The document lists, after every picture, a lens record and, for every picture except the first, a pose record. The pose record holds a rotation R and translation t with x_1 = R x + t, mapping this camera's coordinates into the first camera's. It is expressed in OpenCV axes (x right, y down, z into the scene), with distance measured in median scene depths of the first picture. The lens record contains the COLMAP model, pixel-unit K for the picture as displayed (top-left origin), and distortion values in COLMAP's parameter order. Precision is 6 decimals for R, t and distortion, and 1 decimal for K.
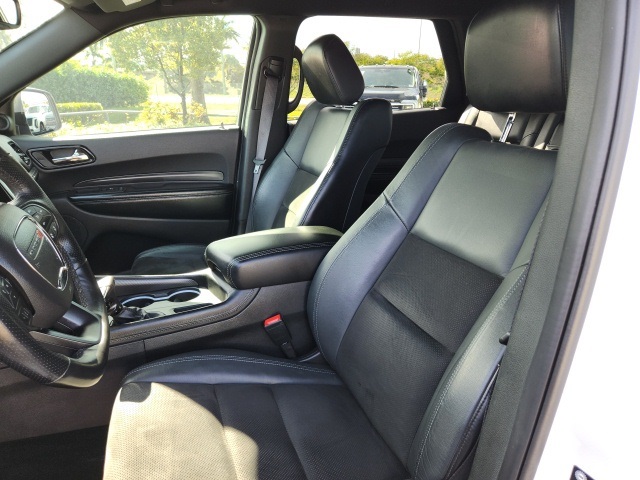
lens RADIAL K [[430.2, 0, 320.0], [0, 430.2, 240.0], [0, 0, 1]] dist [0.064296, -0.053790]
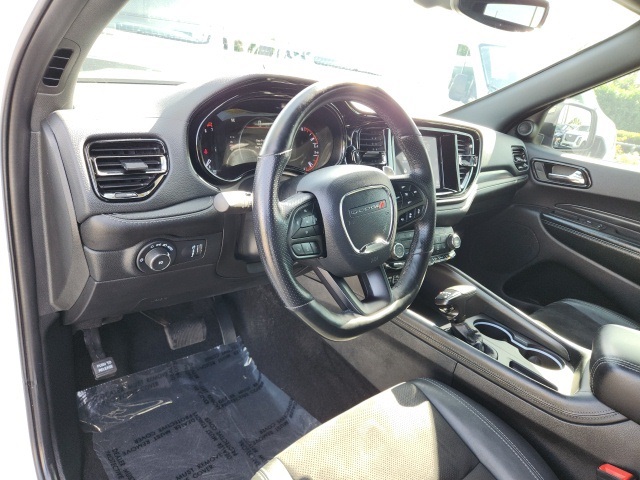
lens RADIAL K [[430.2, 0, 320.0], [0, 430.2, 240.0], [0, 0, 1]] dist [0.064296, -0.053790]
pose [[0.327393, 0.391788, -0.859835, 0.167288], [-0.442052, 0.867768, 0.227086, -0.066703], [0.835107, 0.305745, 0.457292, 0.227134]]
